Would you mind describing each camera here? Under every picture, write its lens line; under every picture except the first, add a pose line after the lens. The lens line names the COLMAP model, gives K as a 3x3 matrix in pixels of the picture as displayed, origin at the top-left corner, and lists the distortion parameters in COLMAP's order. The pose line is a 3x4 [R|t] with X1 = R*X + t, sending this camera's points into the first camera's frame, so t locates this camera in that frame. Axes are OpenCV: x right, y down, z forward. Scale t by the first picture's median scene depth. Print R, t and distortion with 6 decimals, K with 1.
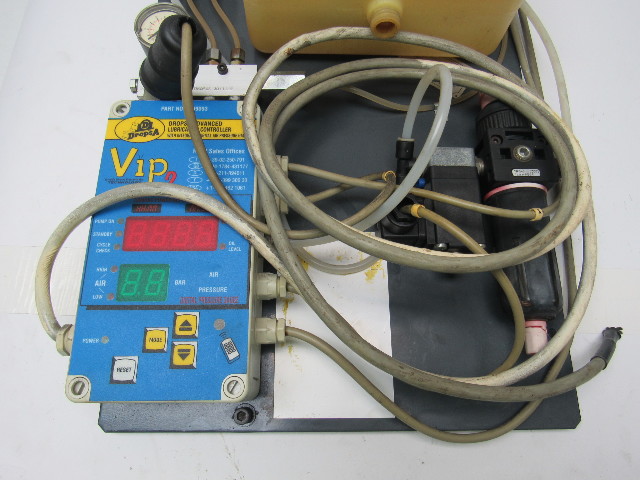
lens RADIAL K [[439.9, 0, 320.0], [0, 439.9, 240.0], [0, 0, 1]] dist [-0.004322, -0.002096]
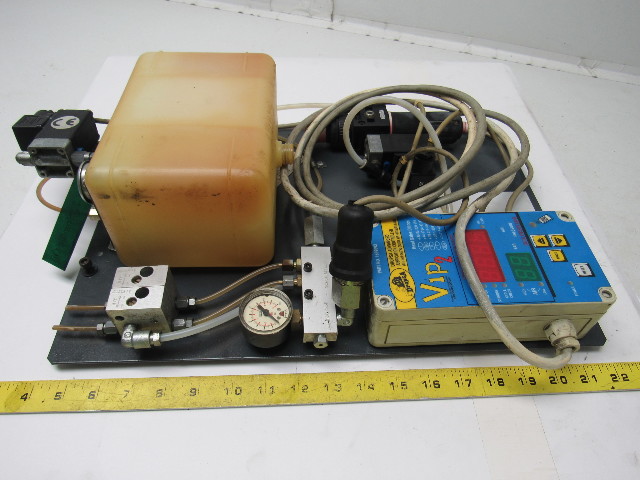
lens RADIAL K [[452.8, 0, 320.0], [0, 452.8, 240.0], [0, 0, 1]] dist [-0.001329, 0.000707]
pose [[-0.038390, -0.767853, 0.639475, -1.124051], [0.941850, 0.185989, 0.279870, -0.852563], [-0.333834, 0.613034, 0.716062, 0.110821]]
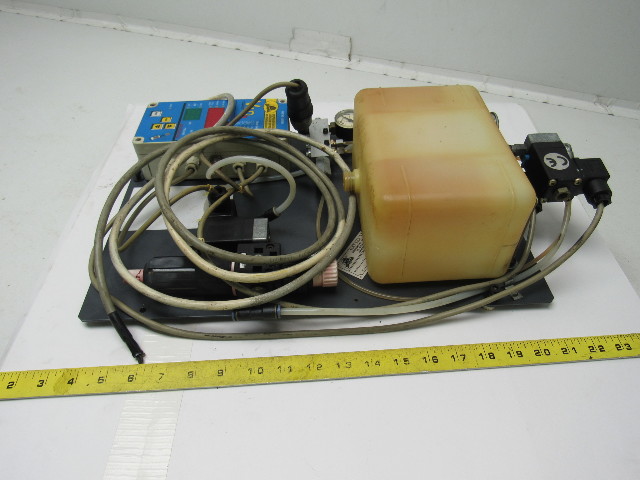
lens RADIAL K [[452.8, 0, 320.0], [0, 452.8, 240.0], [0, 0, 1]] dist [-0.001329, 0.000707]
pose [[0.039310, 0.705862, -0.707258, 1.573928], [-0.945591, 0.255058, 0.201999, -0.755443], [0.322975, 0.660836, 0.677483, 0.048895]]
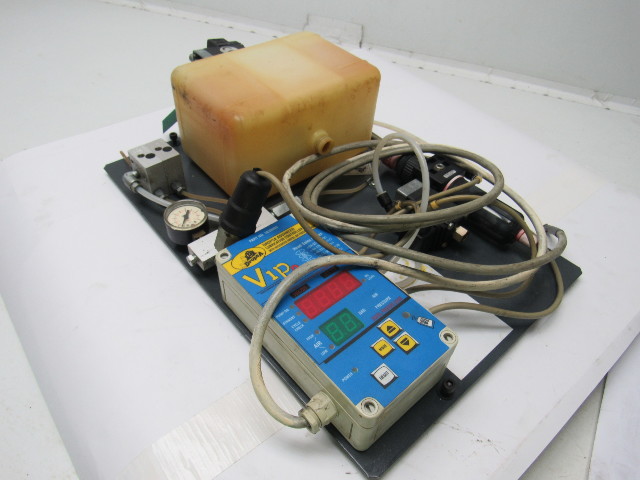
lens RADIAL K [[452.8, 0, 320.0], [0, 452.8, 240.0], [0, 0, 1]] dist [-0.001329, 0.000707]
pose [[0.760045, -0.453313, 0.465660, -0.871942], [0.607345, 0.750417, -0.260781, 0.194901], [-0.231224, 0.481022, 0.845668, -0.226885]]
